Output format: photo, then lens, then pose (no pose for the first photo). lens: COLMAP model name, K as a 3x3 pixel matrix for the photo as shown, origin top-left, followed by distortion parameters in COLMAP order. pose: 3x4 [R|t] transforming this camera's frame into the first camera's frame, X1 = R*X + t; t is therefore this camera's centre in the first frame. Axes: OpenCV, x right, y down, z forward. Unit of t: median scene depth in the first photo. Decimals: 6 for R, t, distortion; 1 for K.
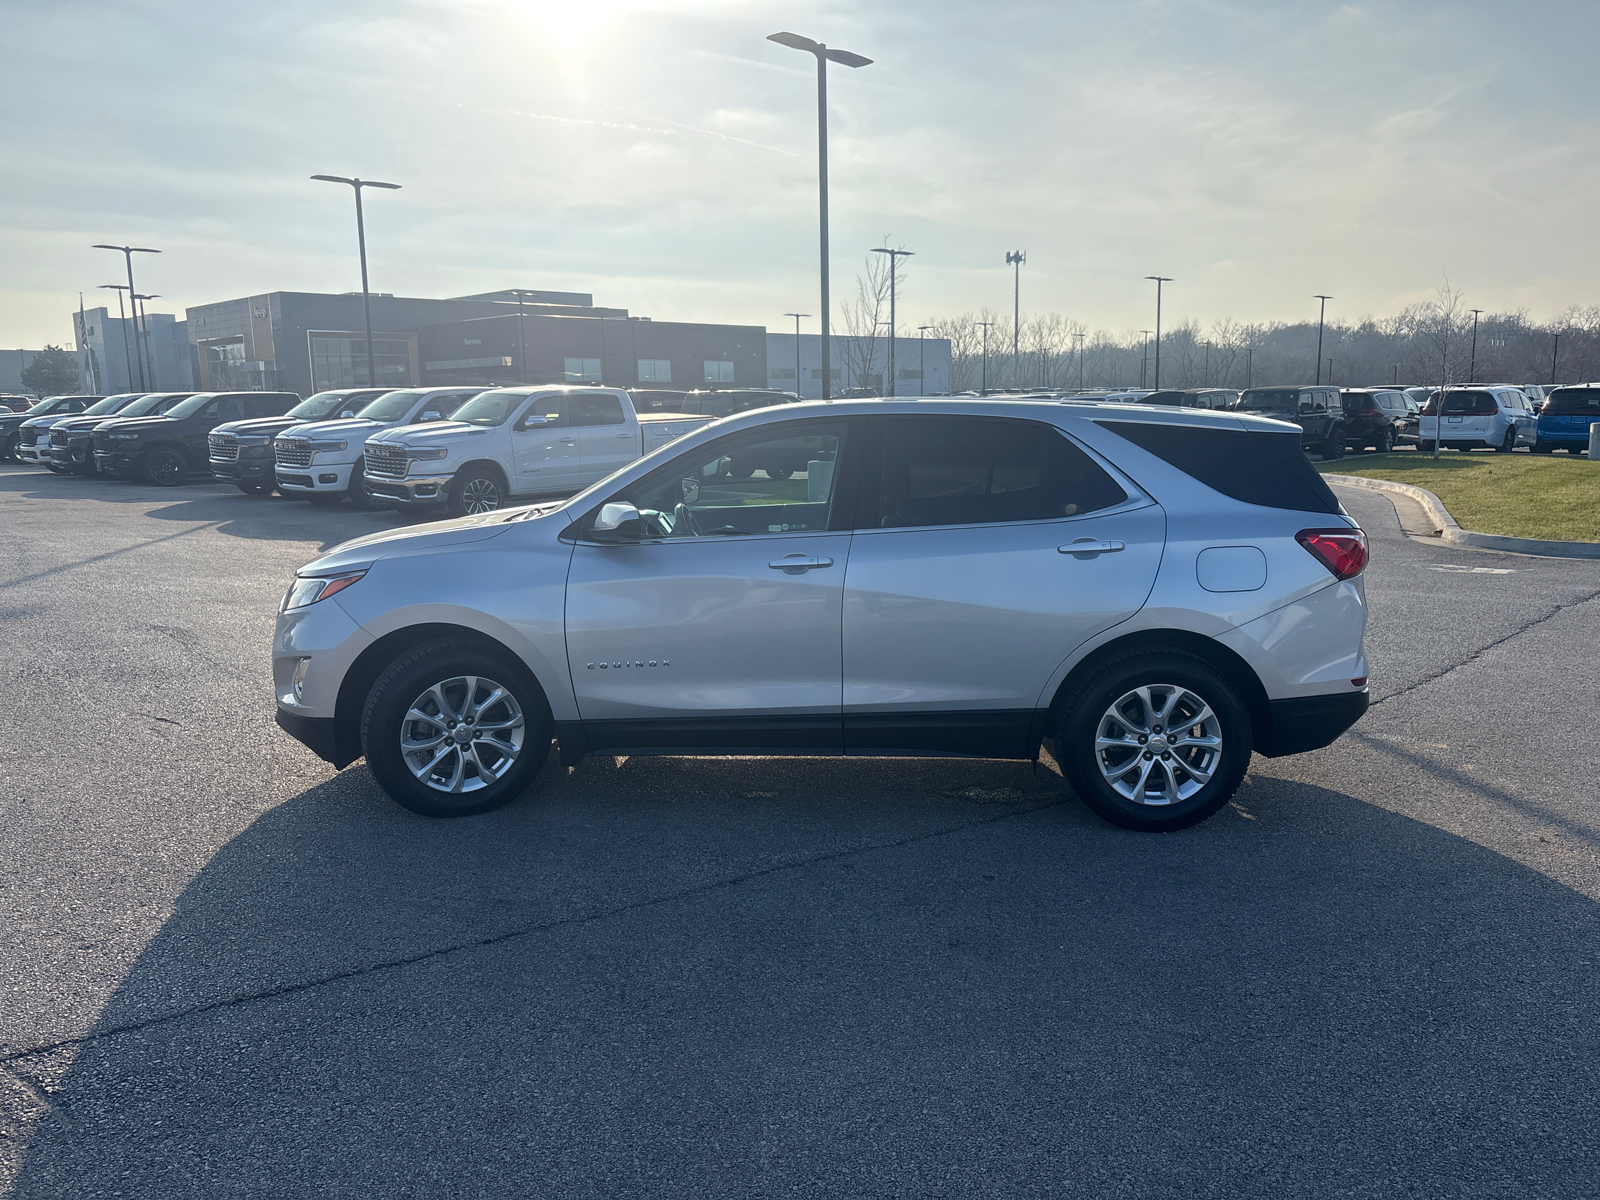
lens RADIAL K [[1181.8, 0, 800.0], [0, 1181.8, 593.8], [0, 0, 1]] dist [0.027366, -0.000488]
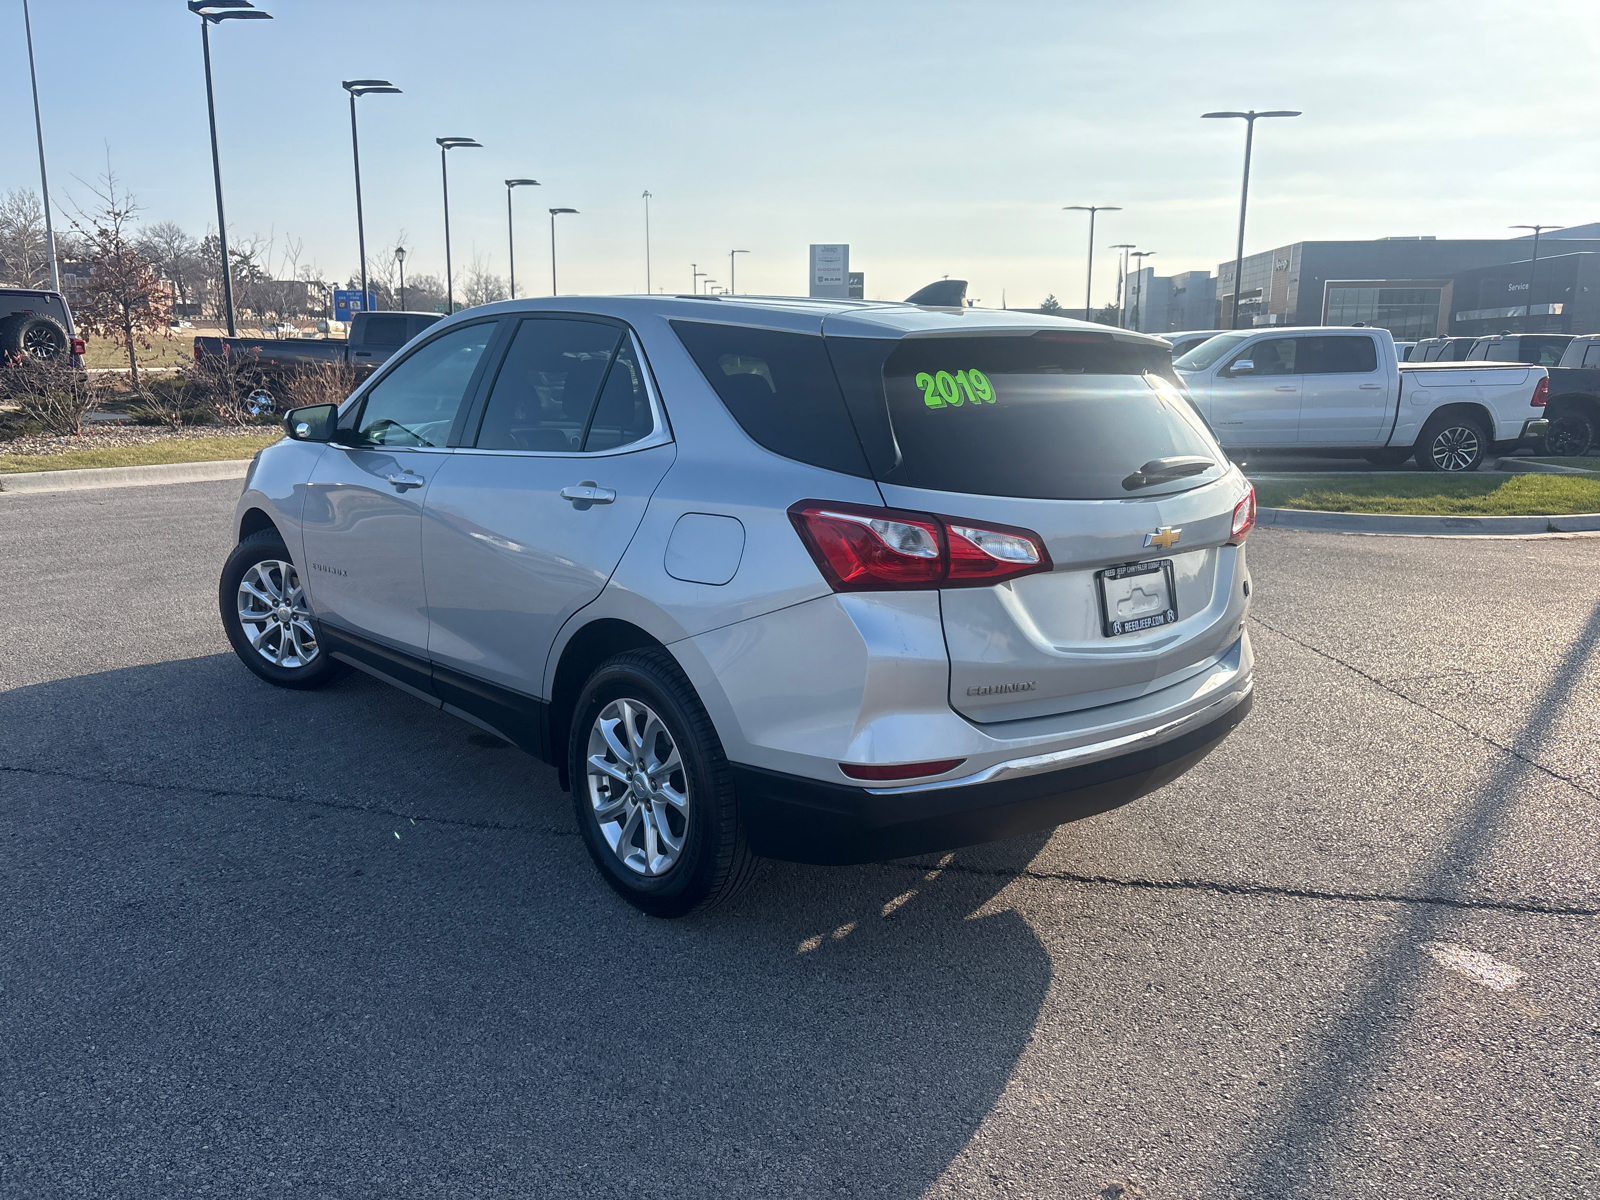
lens RADIAL K [[1212.4, 0, 796.3], [0, 1212.4, 599.6], [0, 0, 1]] dist [0.031150, -0.018252]
pose [[0.693034, 0.154877, -0.704072, 0.834100], [-0.129546, 0.987507, 0.089710, -0.056280], [0.709170, 0.029038, 0.704440, 0.547078]]
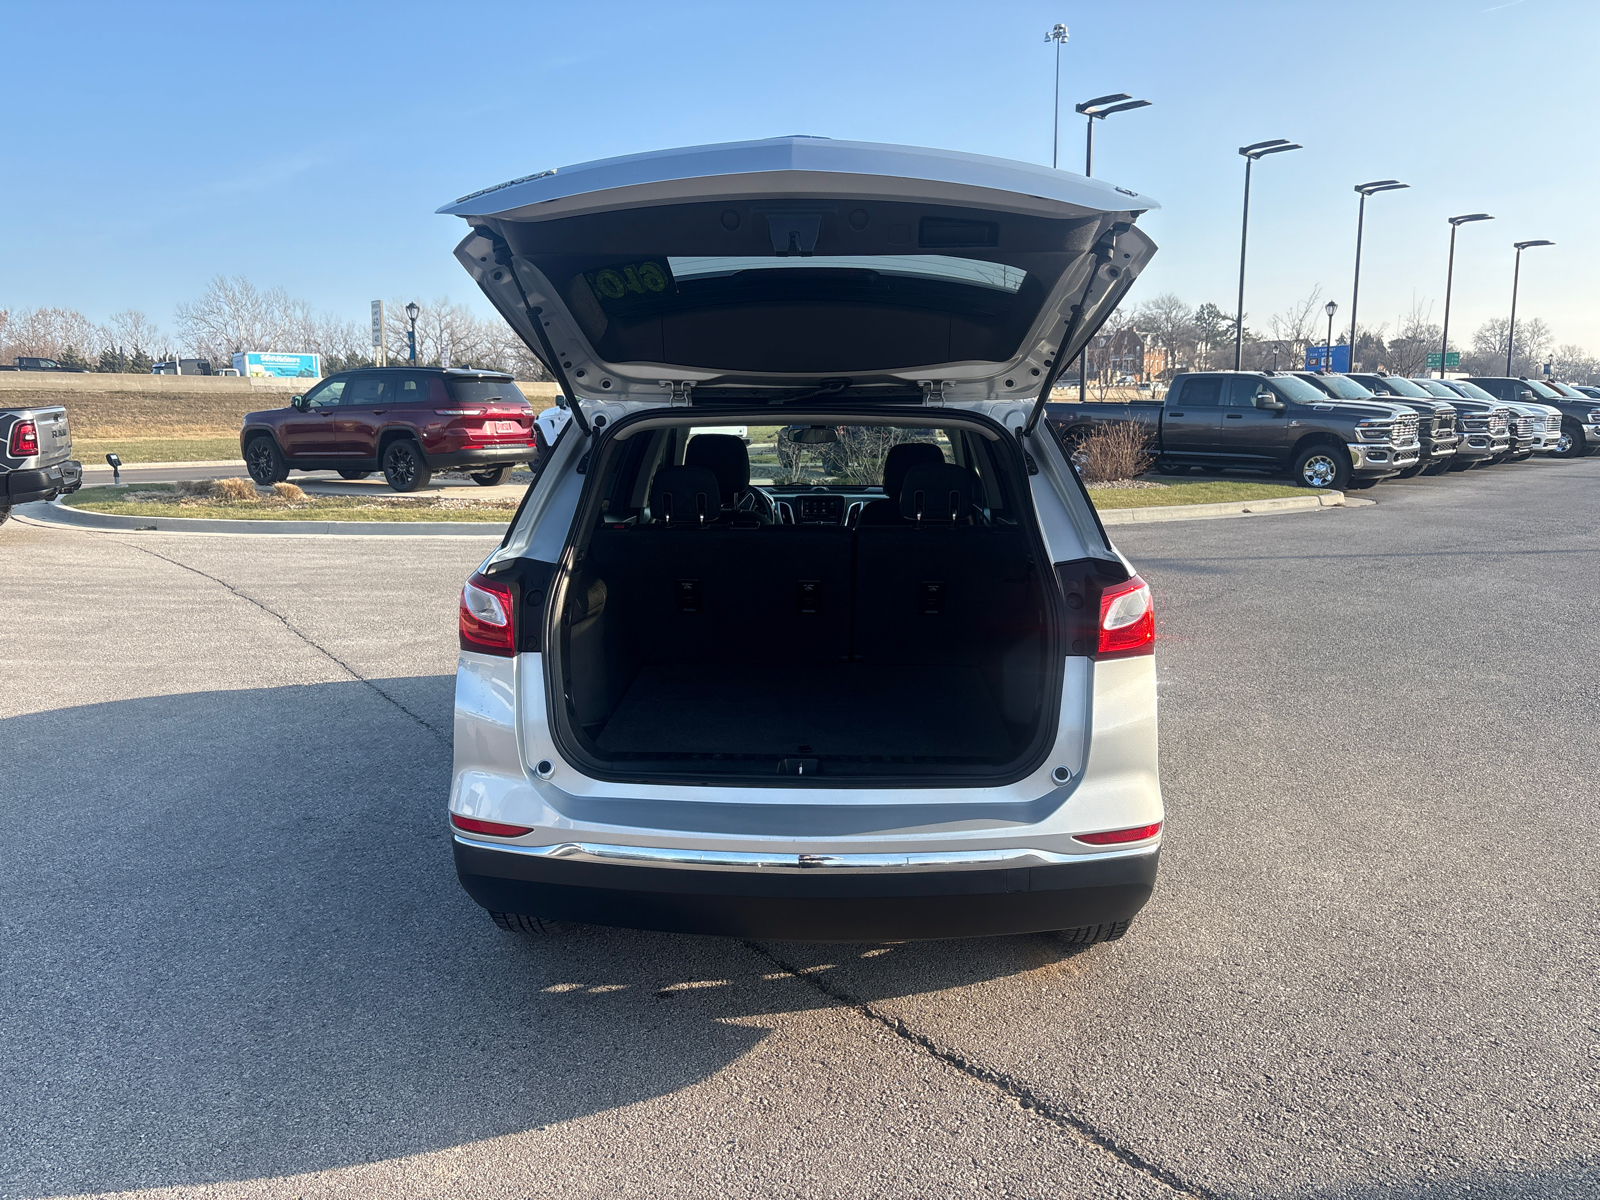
lens RADIAL K [[1212.4, 0, 791.2], [0, 1212.4, 601.1], [0, 0, 1]] dist [0.031150, -0.018252]
pose [[0.005681, 0.158805, -0.987294, 1.058386], [-0.149121, 0.976405, 0.156195, -0.158061], [0.988803, 0.146339, 0.029228, 1.107385]]
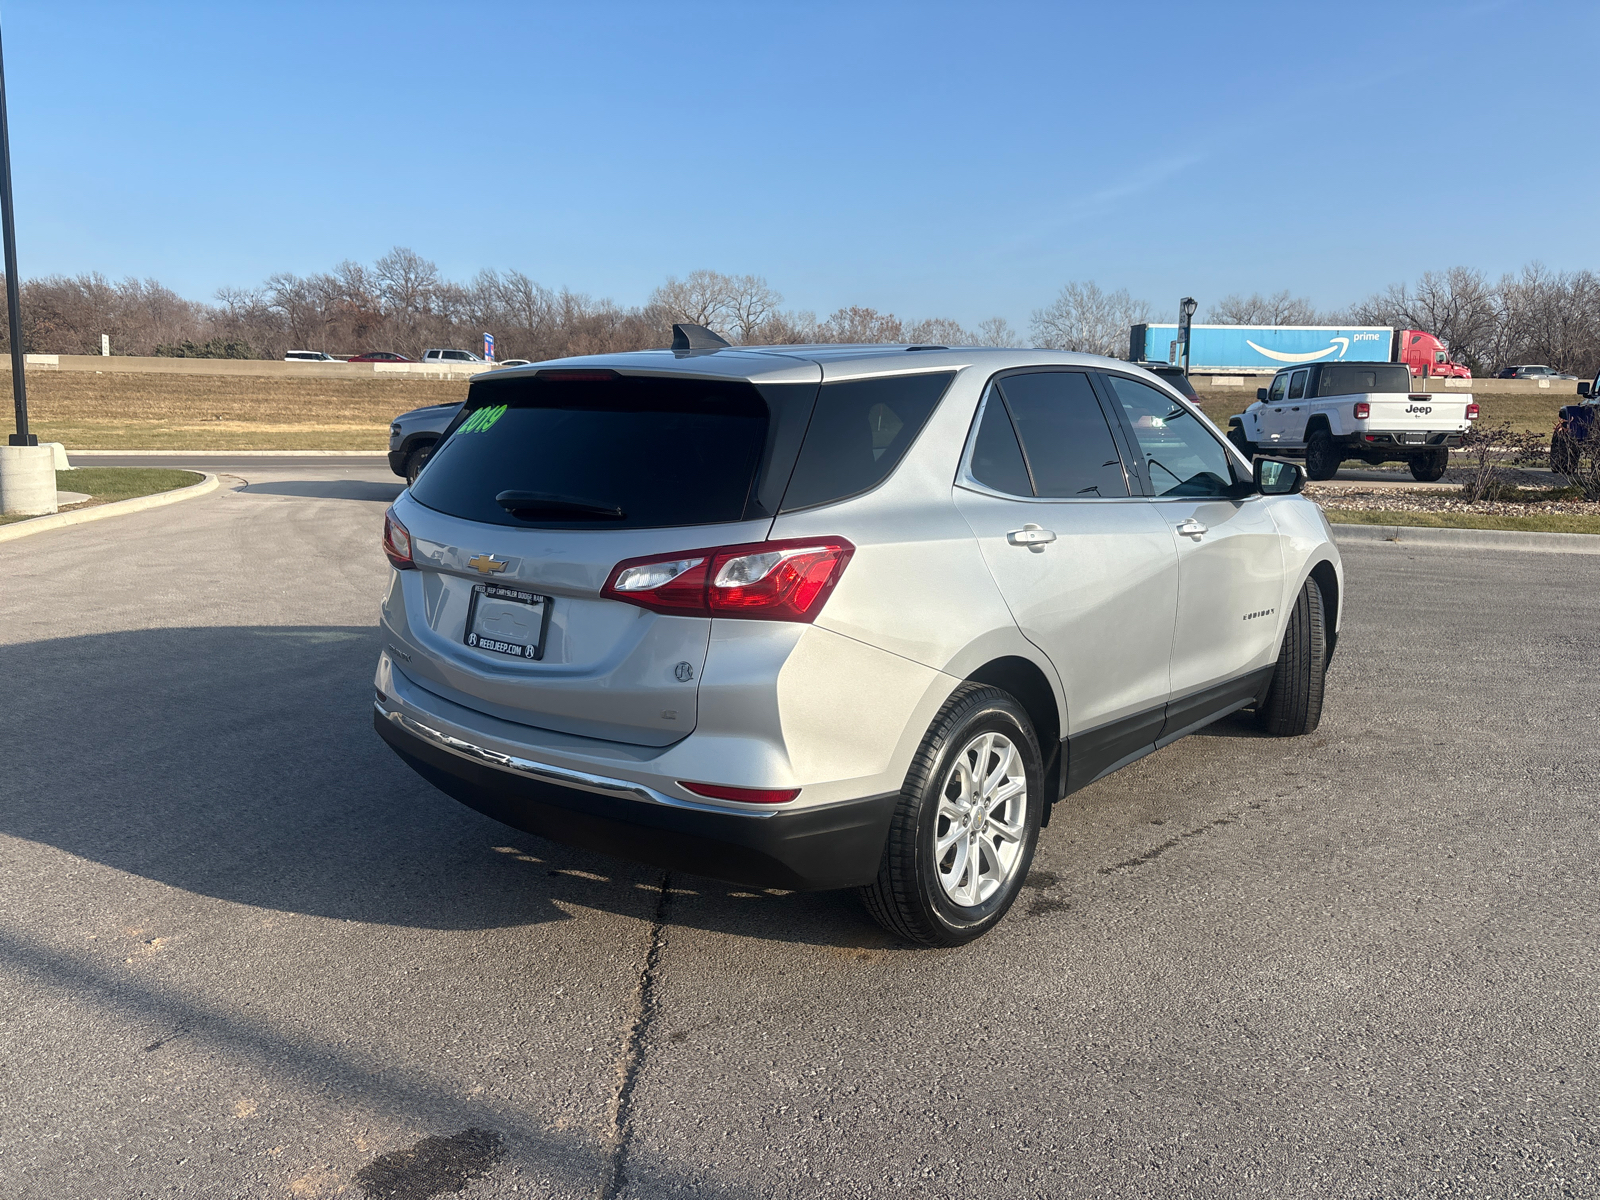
lens RADIAL K [[1212.4, 0, 780.5], [0, 1212.4, 576.5], [0, 0, 1]] dist [0.031150, -0.018252]
pose [[-0.611690, 0.108630, -0.783604, 0.933993], [-0.126866, 0.964238, 0.232703, -0.222593], [0.780859, 0.241755, -0.576033, 1.634150]]
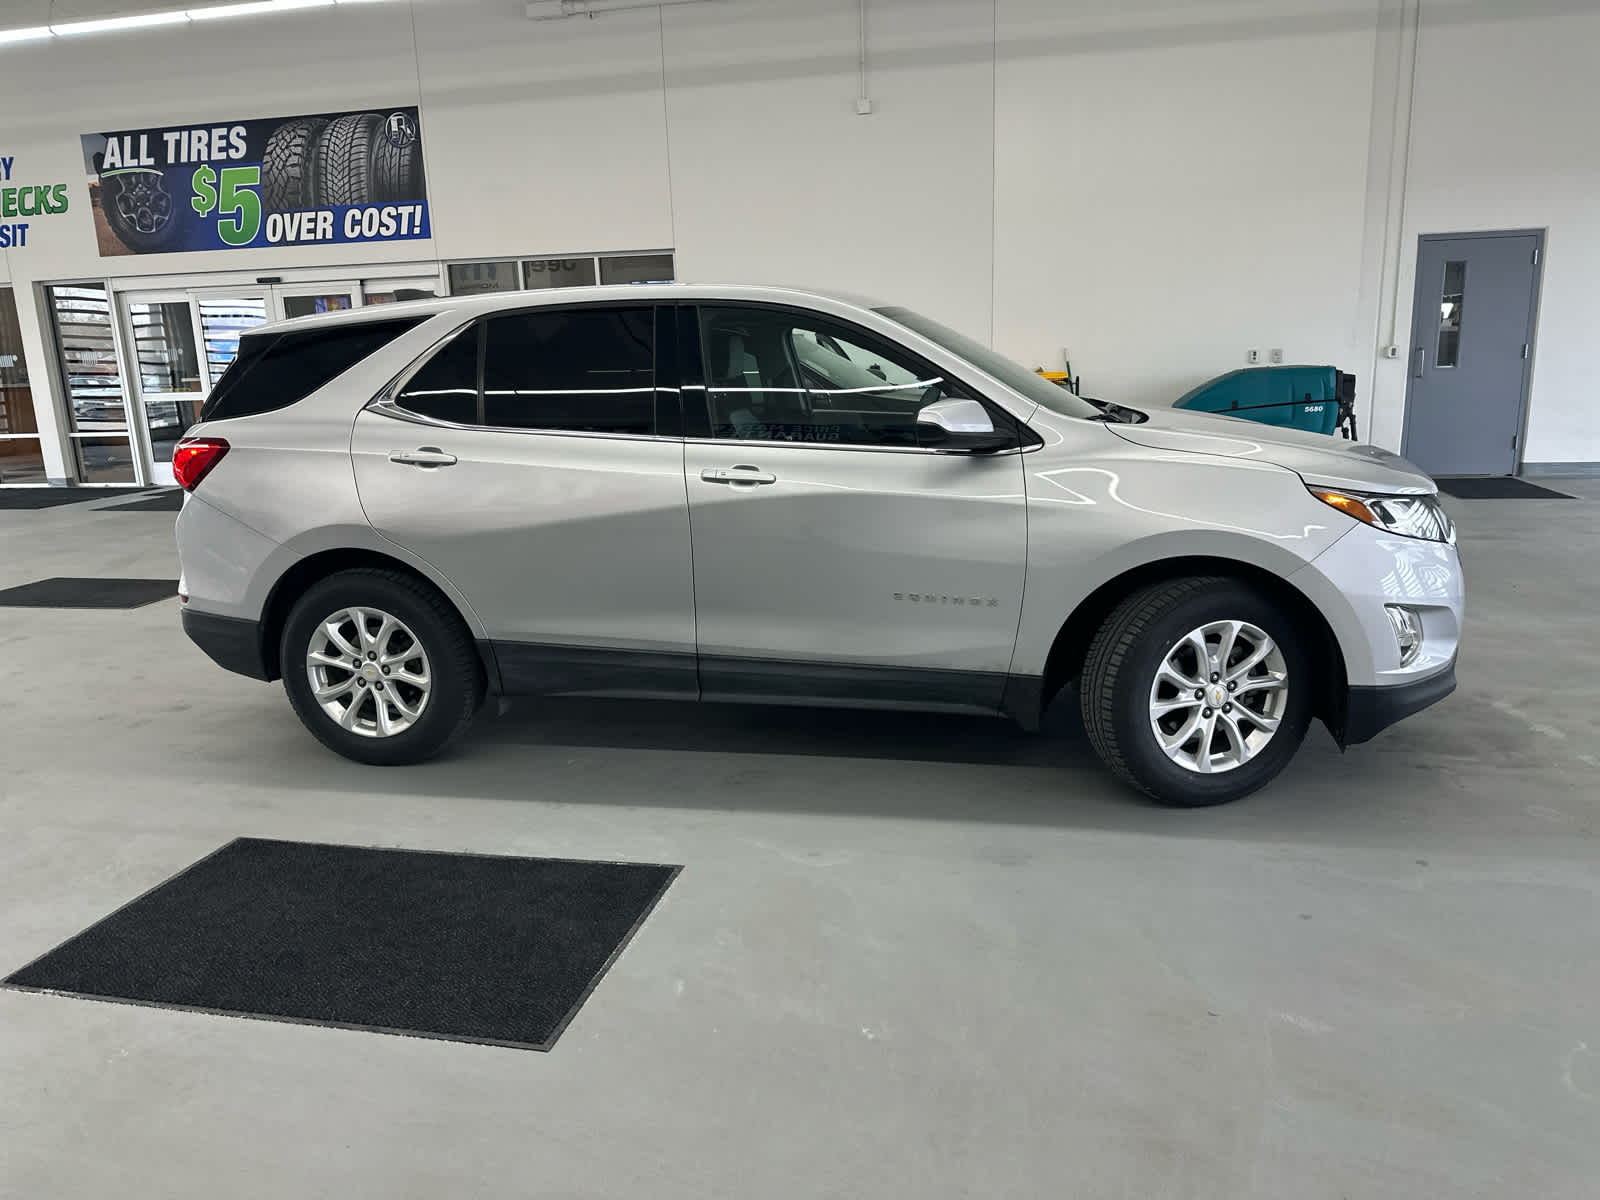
lens RADIAL K [[1181.8, 0, 810.9], [0, 1181.8, 616.3], [0, 0, 1]] dist [0.027366, -0.000488]
pose [[-0.983765, -0.010018, 0.179180, -0.167416], [0.056641, 0.930074, 0.362980, -0.279743], [-0.170287, 0.367236, -0.914407, 2.094454]]
